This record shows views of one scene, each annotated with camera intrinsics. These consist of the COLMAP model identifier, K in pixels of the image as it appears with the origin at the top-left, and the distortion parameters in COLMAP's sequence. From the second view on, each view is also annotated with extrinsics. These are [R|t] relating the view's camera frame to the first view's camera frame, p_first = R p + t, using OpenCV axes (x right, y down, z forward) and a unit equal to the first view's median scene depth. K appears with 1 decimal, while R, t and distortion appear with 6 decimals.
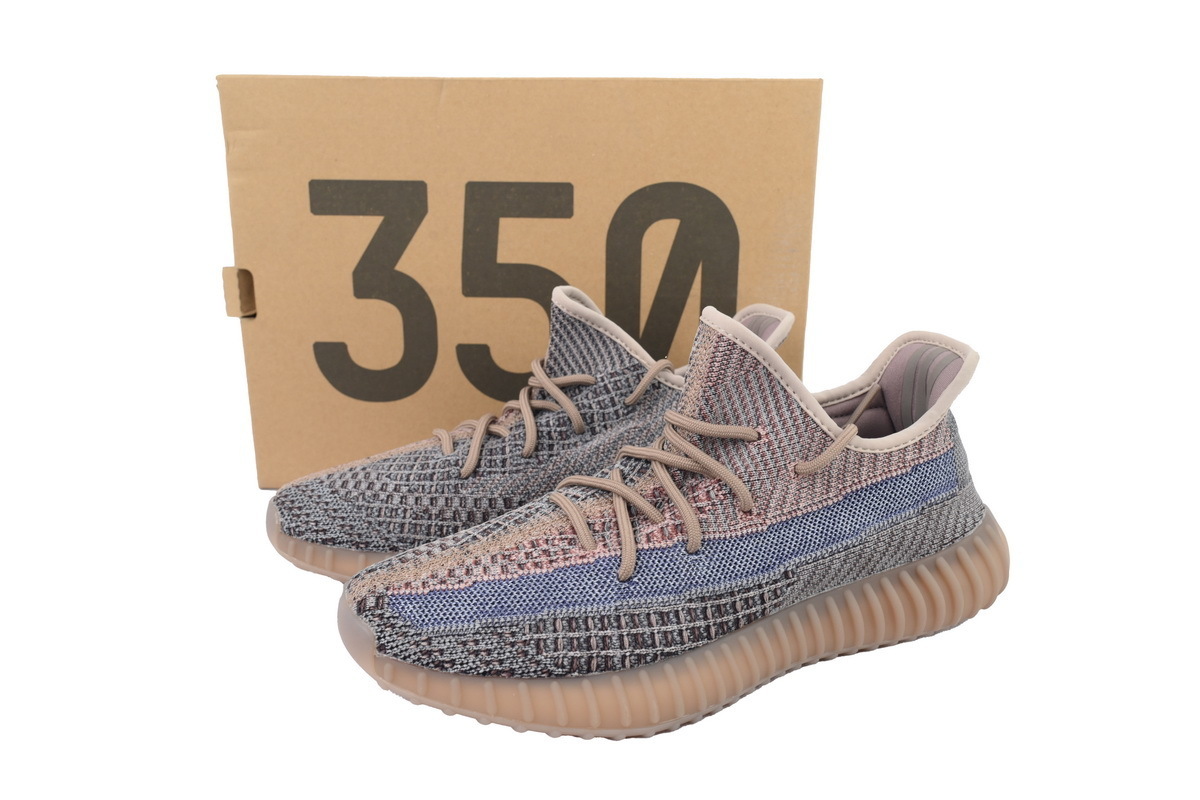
lens RADIAL K [[990.3, 0, 599.3], [0, 990.3, 400.5], [0, 0, 1]] dist [0.041981, -0.006474]
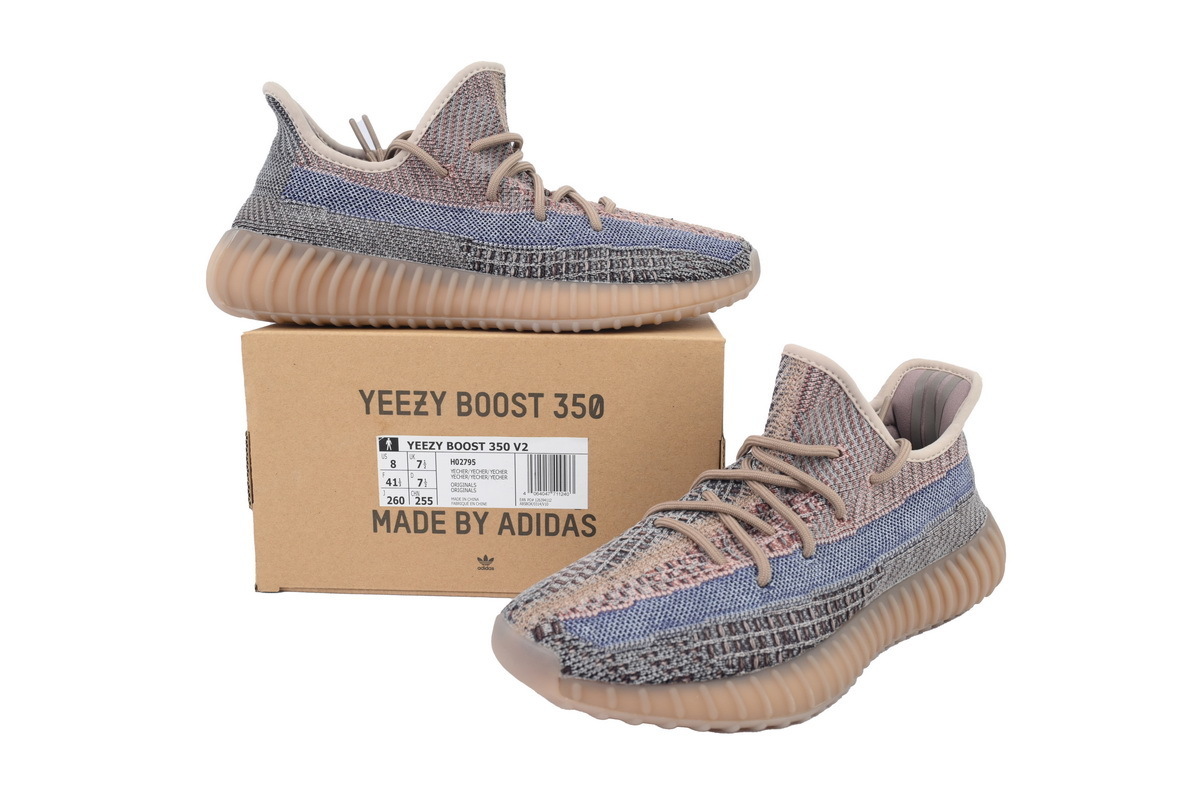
lens RADIAL K [[990.3, 0, 595.4], [0, 990.3, 395.8], [0, 0, 1]] dist [0.041981, -0.006474]
pose [[0.966468, -0.047850, 0.252290, -0.428502], [0.060971, 0.997149, -0.044445, 0.003470], [-0.249444, 0.058337, 0.966630, -0.058228]]
